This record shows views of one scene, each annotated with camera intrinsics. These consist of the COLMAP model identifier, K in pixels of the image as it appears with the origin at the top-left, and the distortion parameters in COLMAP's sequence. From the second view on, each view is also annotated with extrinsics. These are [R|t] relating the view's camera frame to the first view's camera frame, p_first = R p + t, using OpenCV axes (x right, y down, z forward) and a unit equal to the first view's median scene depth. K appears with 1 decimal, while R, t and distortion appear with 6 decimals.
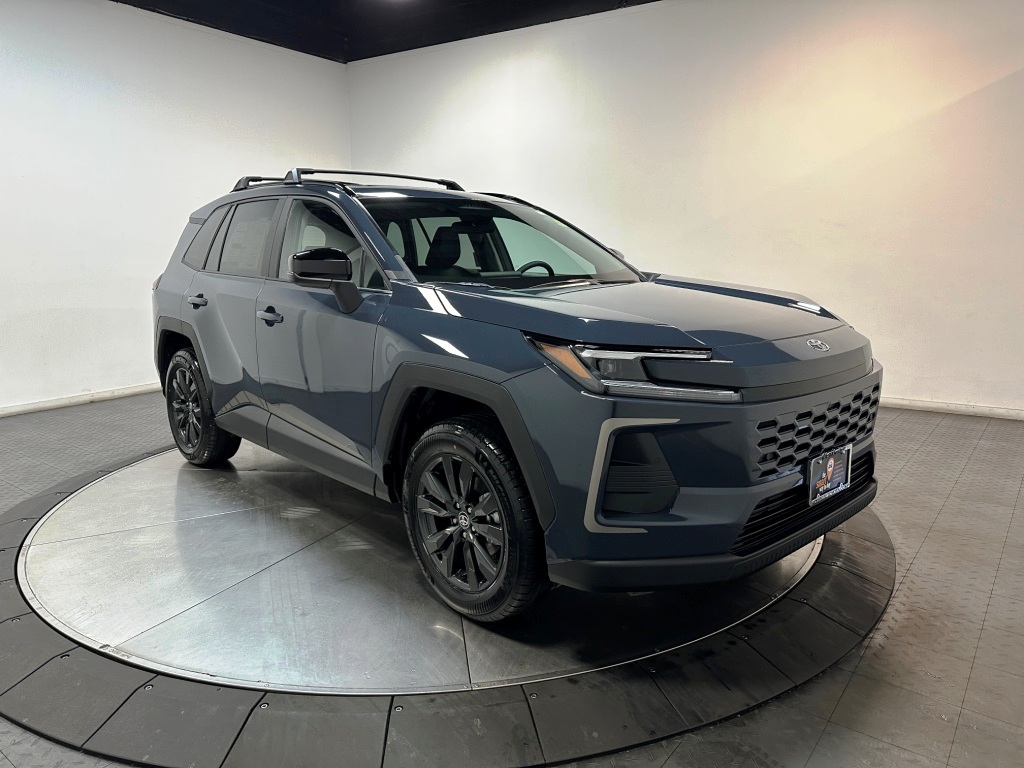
lens RADIAL K [[728.9, 0, 516.6], [0, 728.9, 385.2], [0, 0, 1]] dist [0.083849, 0.000787]
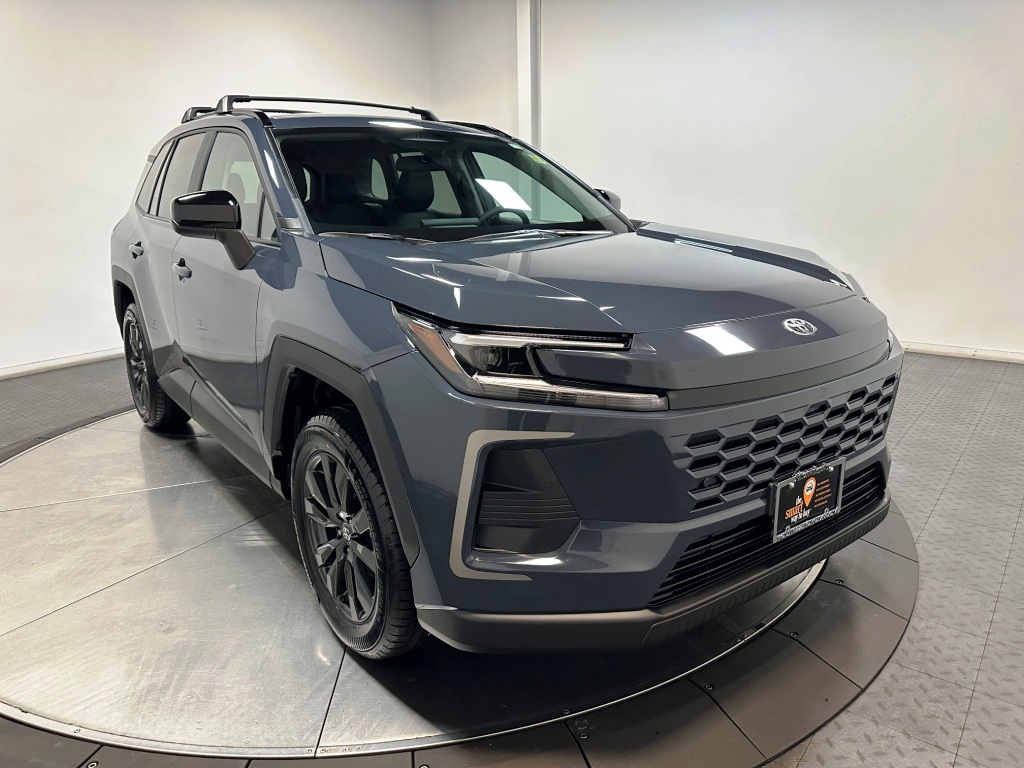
lens RADIAL K [[754.9, 0, 516.3], [0, 754.9, 380.9], [0, 0, 1]] dist [0.054070, -0.095317]
pose [[0.994611, 0.027169, -0.100058, 0.191345], [-0.020239, 0.997367, 0.069638, -0.045374], [0.101687, -0.067238, 0.992542, 0.197561]]
